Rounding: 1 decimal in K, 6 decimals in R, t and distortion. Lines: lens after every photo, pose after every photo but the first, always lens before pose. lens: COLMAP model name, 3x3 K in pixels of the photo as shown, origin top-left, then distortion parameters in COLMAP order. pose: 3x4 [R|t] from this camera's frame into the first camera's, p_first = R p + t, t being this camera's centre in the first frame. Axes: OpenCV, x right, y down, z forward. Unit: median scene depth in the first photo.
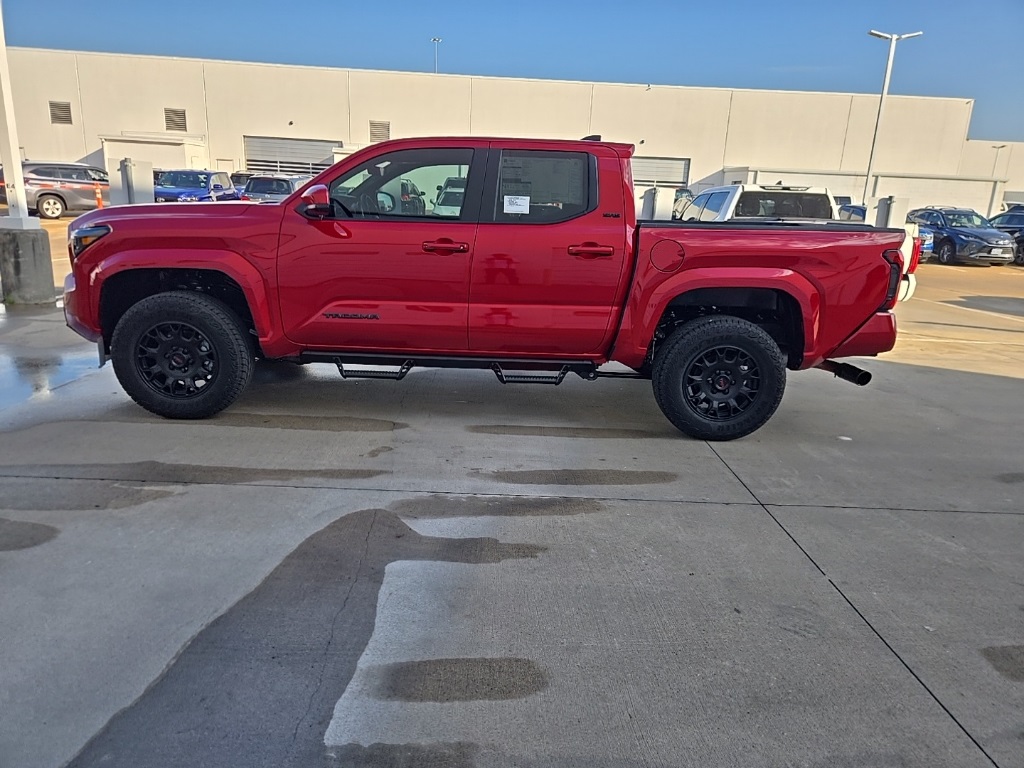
lens RADIAL K [[697.0, 0, 512.0], [0, 697.0, 361.3], [0, 0, 1]] dist [0.064203, -0.000441]
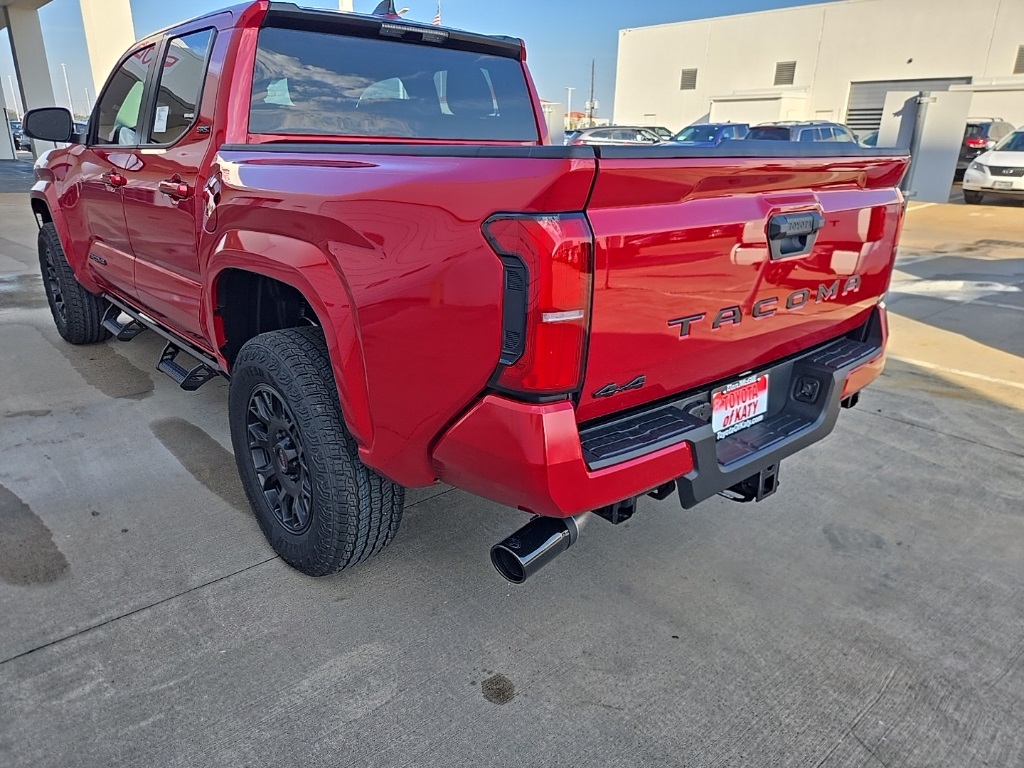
lens RADIAL K [[696.0, 0, 512.0], [0, 696.0, 384.0], [0, 0, 1]] dist [0.018287, 0.000493]
pose [[0.651686, 0.223023, -0.724960, 0.757498], [-0.159176, 0.974724, 0.156771, -0.128889], [0.741599, 0.013230, 0.670713, 0.775629]]
